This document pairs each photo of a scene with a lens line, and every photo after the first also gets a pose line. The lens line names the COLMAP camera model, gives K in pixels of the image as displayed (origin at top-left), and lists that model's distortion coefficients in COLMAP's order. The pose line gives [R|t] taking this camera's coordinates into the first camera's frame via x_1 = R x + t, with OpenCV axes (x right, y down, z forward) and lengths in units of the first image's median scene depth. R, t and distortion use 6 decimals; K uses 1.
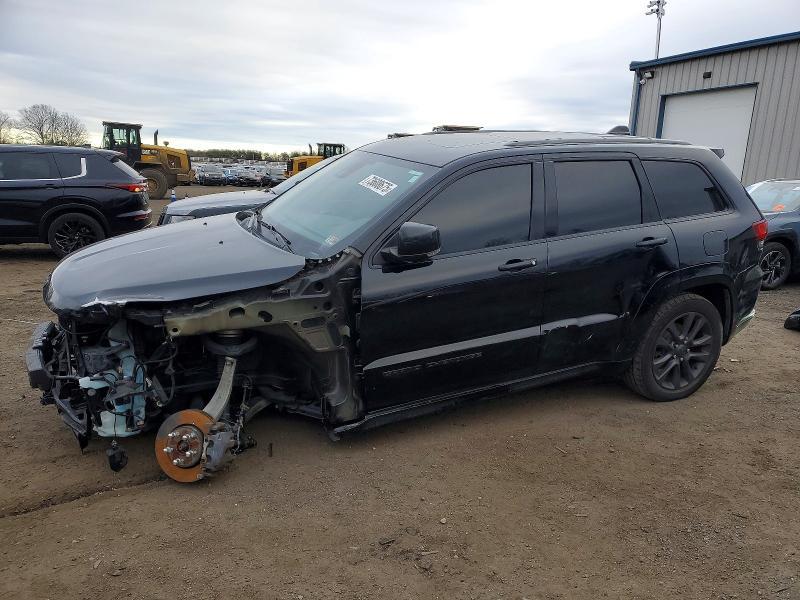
lens RADIAL K [[616.5, 0, 404.6], [0, 616.5, 297.7], [0, 0, 1]] dist [0.032860, 0.003333]
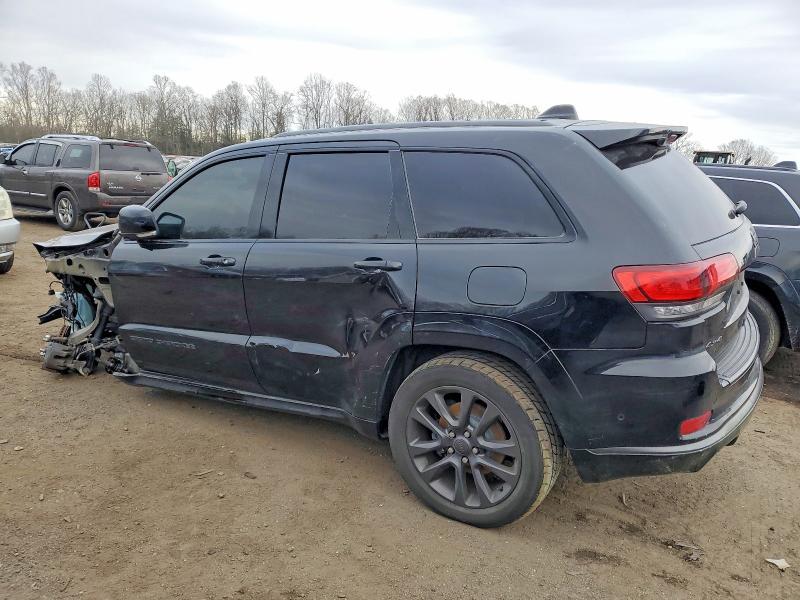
lens RADIAL K [[616.5, 0, 404.6], [0, 616.5, 297.7], [0, 0, 1]] dist [0.032860, 0.003333]
pose [[0.561441, 0.159283, -0.812043, 1.039106], [-0.201083, 0.978148, 0.052838, -0.099022], [0.802714, 0.133623, 0.581201, 0.639160]]
